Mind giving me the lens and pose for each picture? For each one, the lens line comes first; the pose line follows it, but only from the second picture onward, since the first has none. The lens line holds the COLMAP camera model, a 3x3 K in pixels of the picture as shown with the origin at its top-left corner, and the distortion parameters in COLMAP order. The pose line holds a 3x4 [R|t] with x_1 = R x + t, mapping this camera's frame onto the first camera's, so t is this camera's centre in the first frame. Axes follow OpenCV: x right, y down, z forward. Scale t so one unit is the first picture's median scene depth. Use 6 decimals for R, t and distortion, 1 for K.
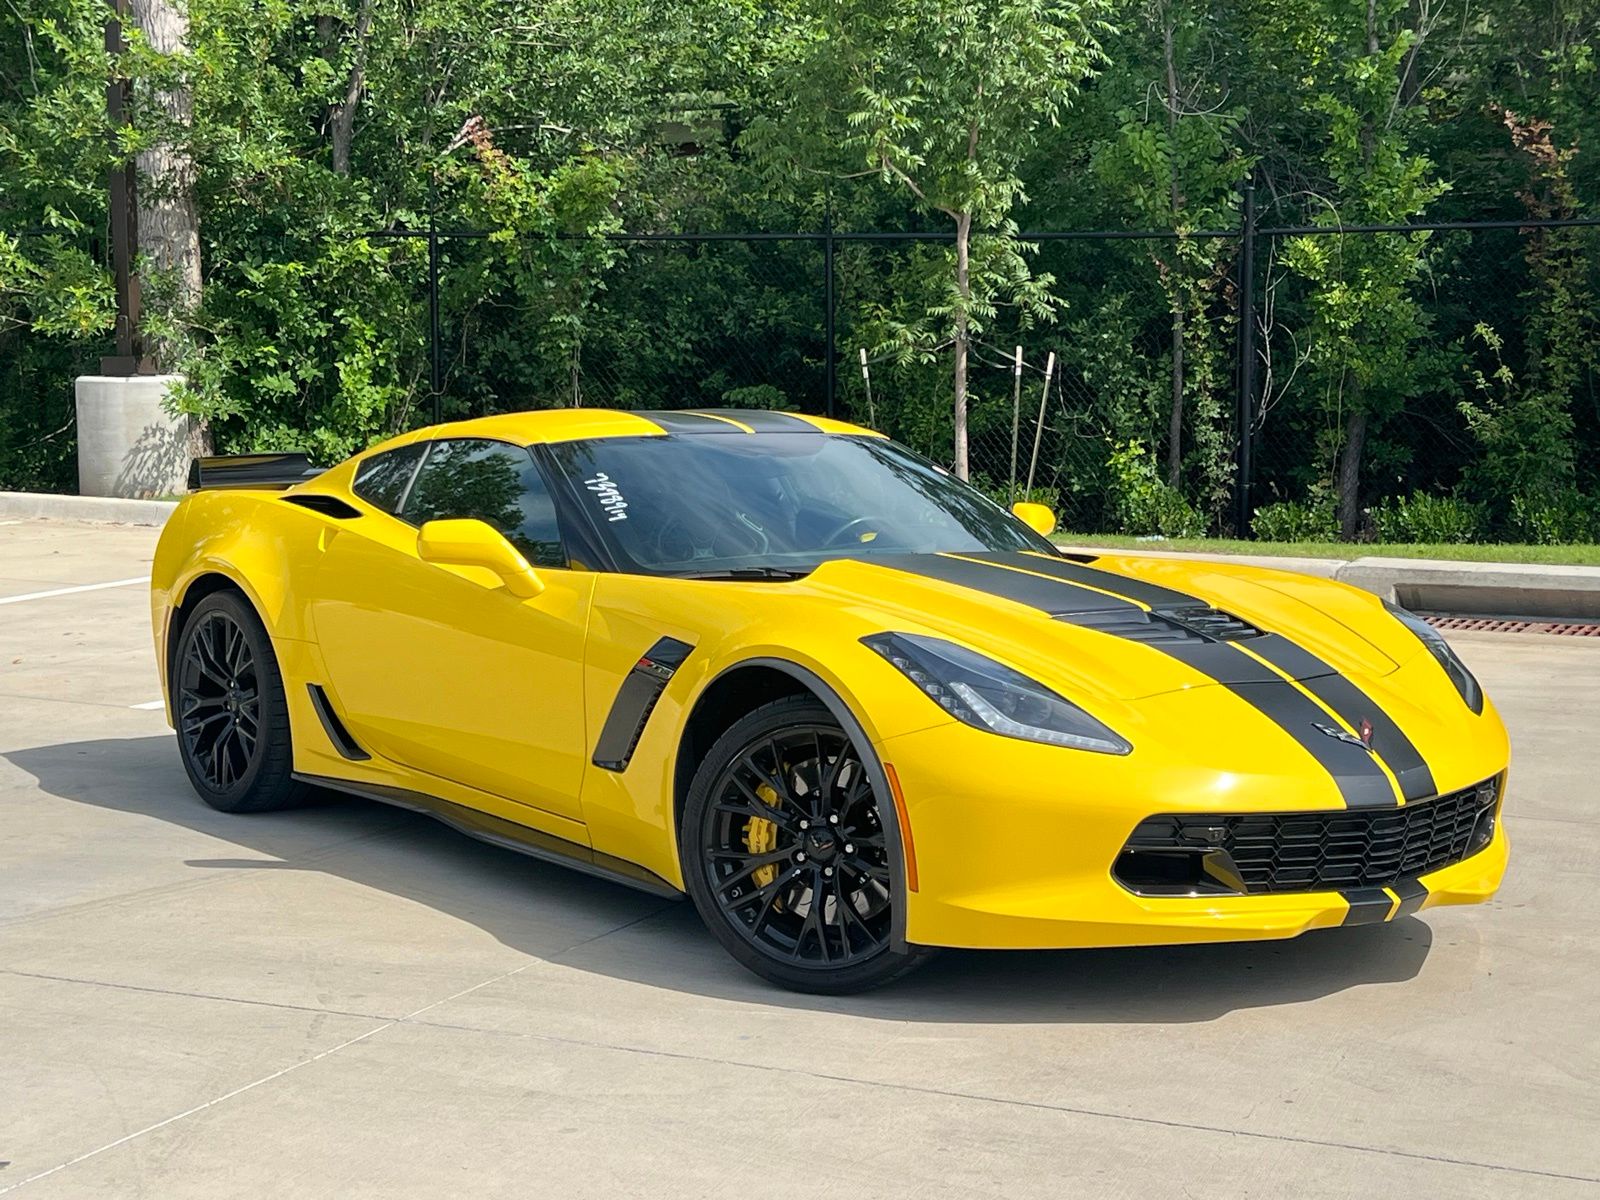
lens RADIAL K [[2566.1, 0, 810.9], [0, 2566.1, 594.8], [0, 0, 1]] dist [0.271824, -1.096962]
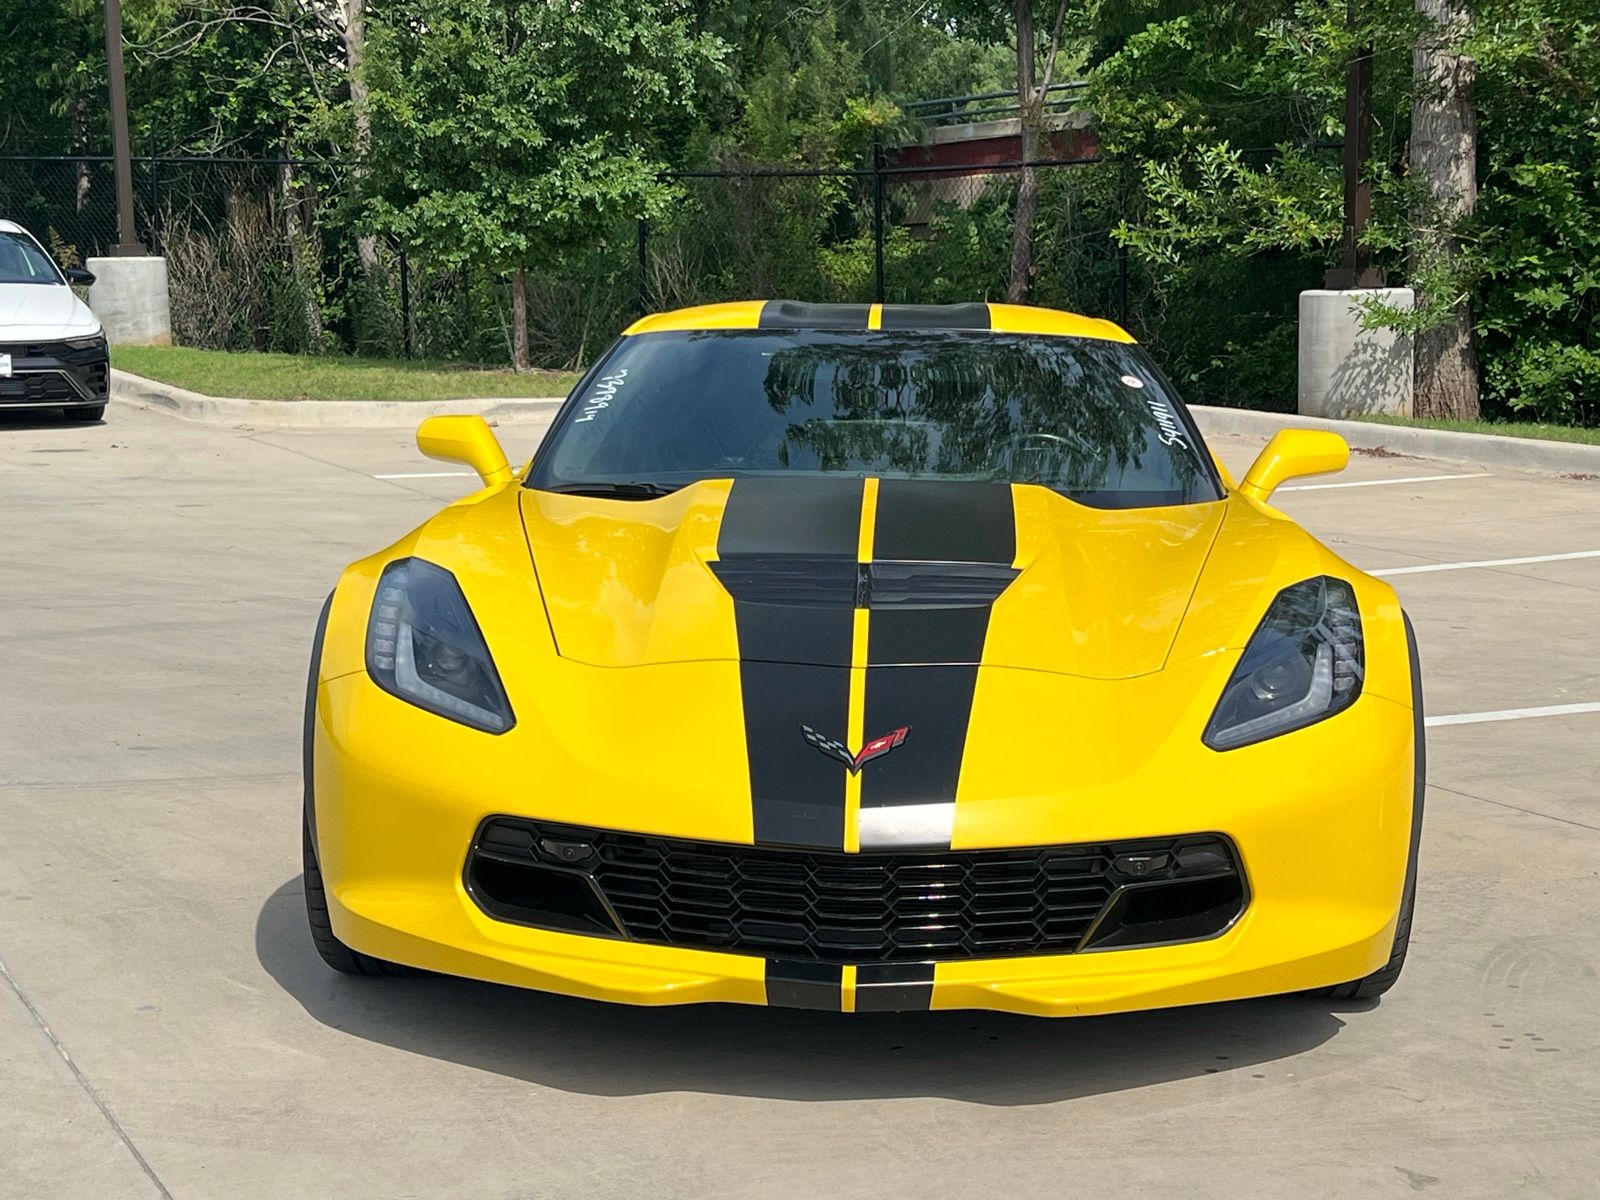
lens RADIAL K [[2566.1, 0, 810.9], [0, 2566.1, 594.8], [0, 0, 1]] dist [0.271824, -1.096962]
pose [[0.769312, 0.076331, -0.634297, 0.195665], [-0.058955, 0.997083, 0.048484, -0.006367], [0.636148, 0.000095, 0.771567, 0.133767]]
